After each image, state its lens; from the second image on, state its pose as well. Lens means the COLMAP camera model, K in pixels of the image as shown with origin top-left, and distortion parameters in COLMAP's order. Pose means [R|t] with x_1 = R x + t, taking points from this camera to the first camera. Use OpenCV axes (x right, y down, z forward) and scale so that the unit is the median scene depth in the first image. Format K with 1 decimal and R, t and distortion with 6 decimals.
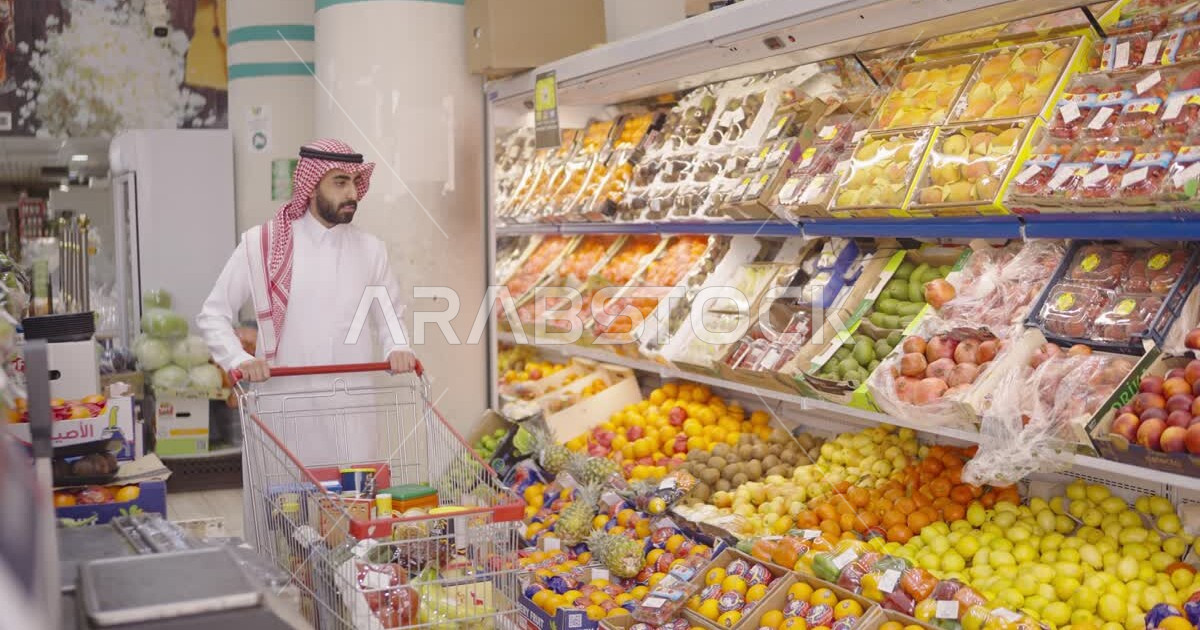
lens RADIAL K [[1279.6, 0, 600.0], [0, 1279.6, 315.0], [0, 0, 1]] dist [-0.189537, 0.214881]
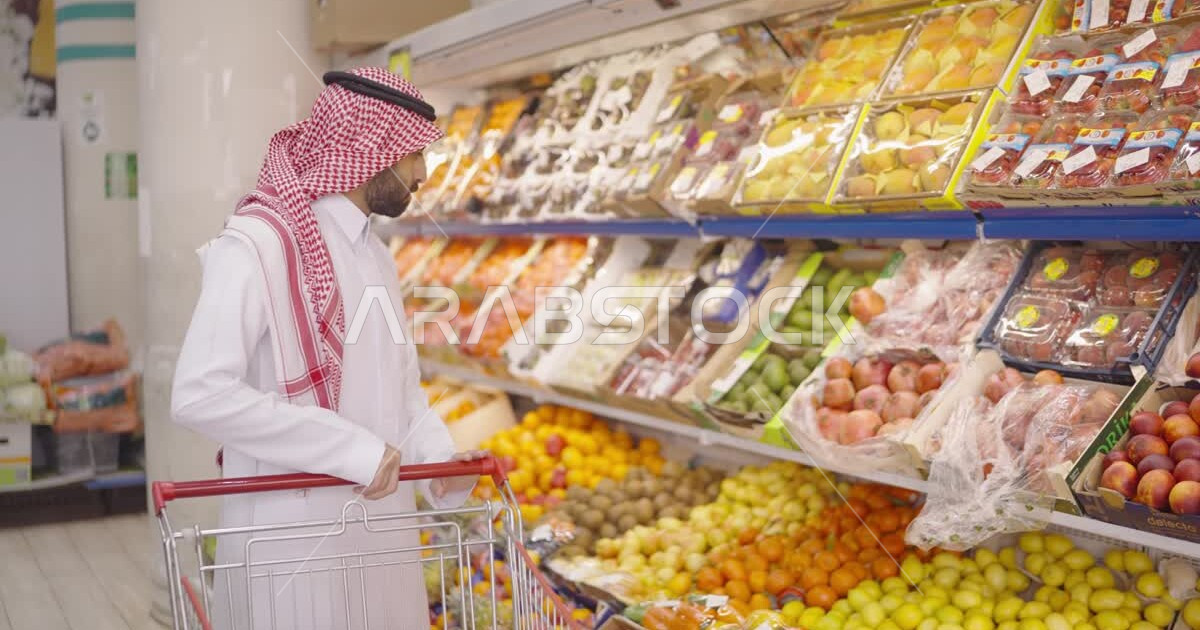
lens RADIAL K [[1279.6, 0, 600.0], [0, 1279.6, 315.0], [0, 0, 1]] dist [-0.189537, 0.214881]
pose [[0.995960, -0.006063, 0.089596, 0.019052], [0.006156, 0.999981, -0.000758, -0.011236], [-0.089590, 0.001307, 0.995978, 0.182872]]
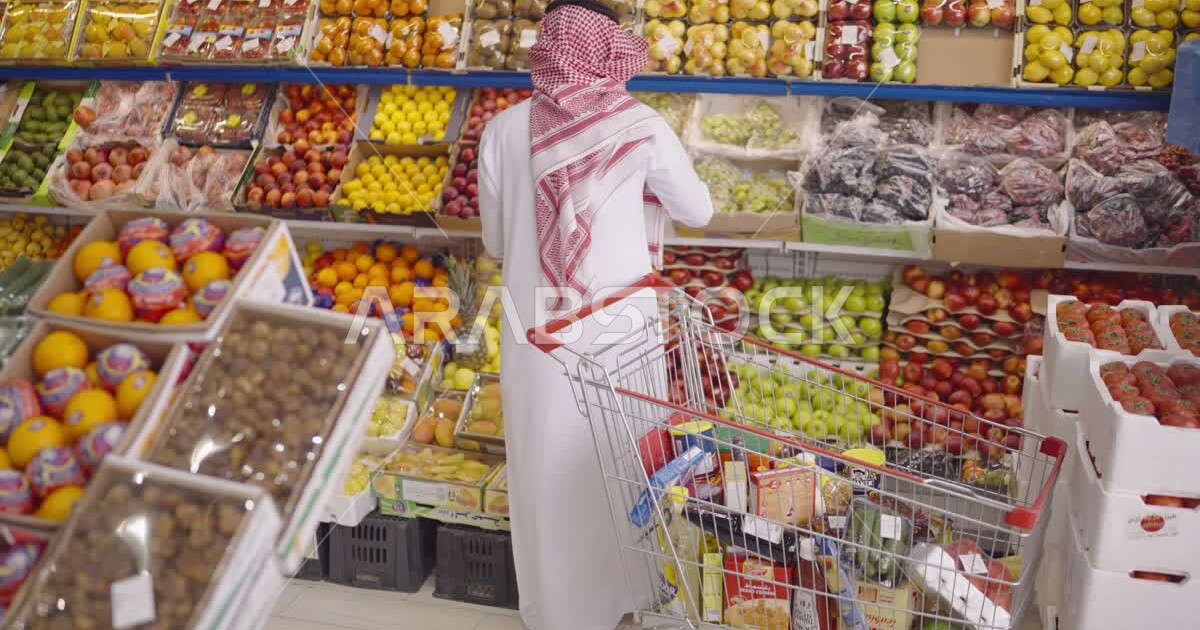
lens RADIAL K [[1279.6, 0, 600.0], [0, 1279.6, 315.0], [0, 0, 1]] dist [-0.189537, 0.214881]
pose [[0.650856, -0.196150, 0.733425, -0.401045], [0.046226, 0.974494, 0.219600, -0.076610], [-0.757792, -0.109025, 0.643323, -0.327863]]
